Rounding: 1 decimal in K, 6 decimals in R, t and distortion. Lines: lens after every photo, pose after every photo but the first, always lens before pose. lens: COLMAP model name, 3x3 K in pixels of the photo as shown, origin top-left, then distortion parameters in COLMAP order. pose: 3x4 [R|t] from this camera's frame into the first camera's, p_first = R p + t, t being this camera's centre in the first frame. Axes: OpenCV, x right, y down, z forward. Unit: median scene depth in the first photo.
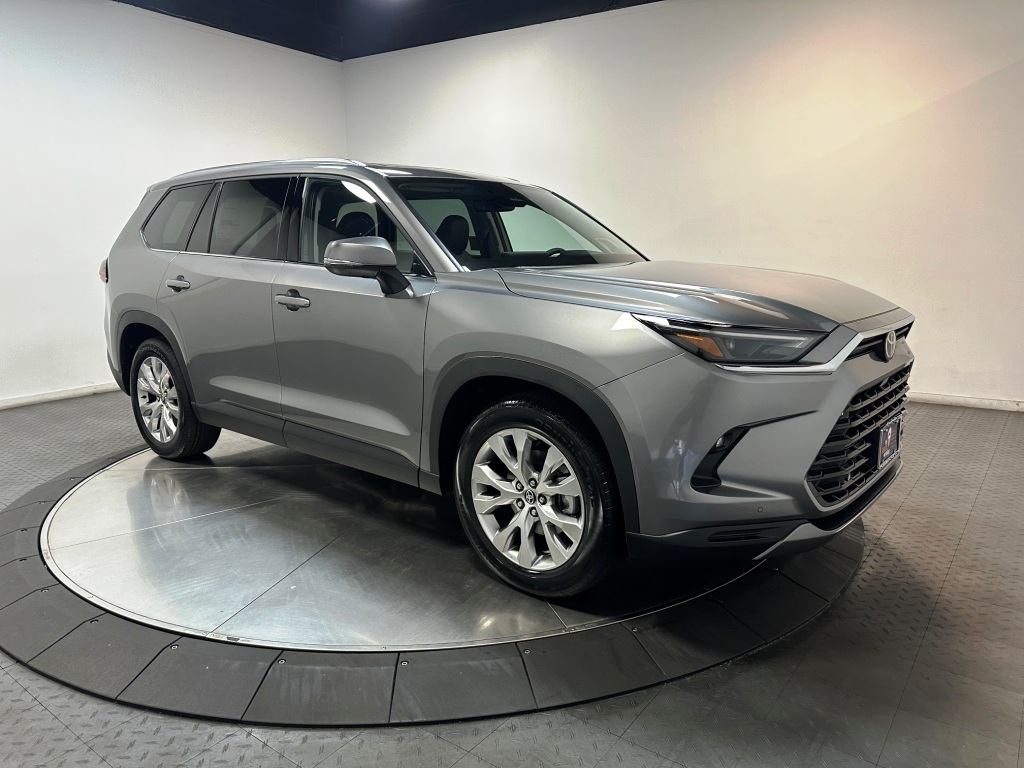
lens RADIAL K [[708.6, 0, 507.4], [0, 708.6, 389.2], [0, 0, 1]] dist [0.090043, -0.124214]
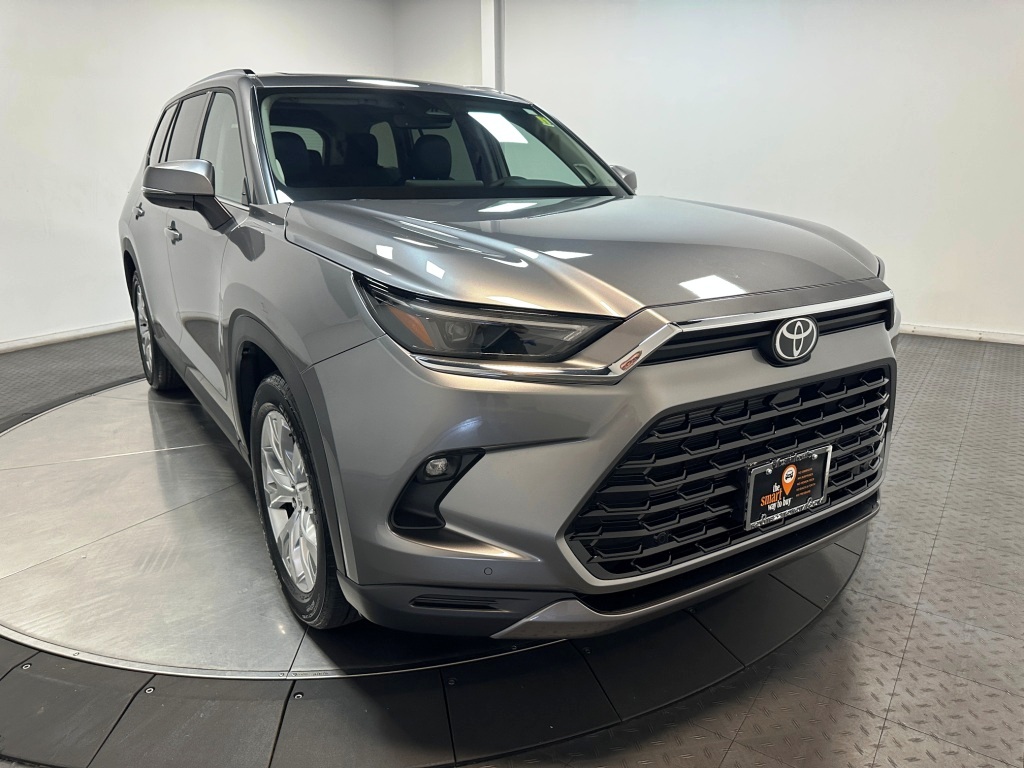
lens RADIAL K [[708.6, 0, 507.4], [0, 708.6, 389.2], [0, 0, 1]] dist [0.090043, -0.124214]
pose [[0.953731, 0.094378, -0.285463, 0.527256], [-0.066421, 0.992135, 0.106101, -0.075576], [0.293232, -0.082231, 0.952498, 0.355436]]
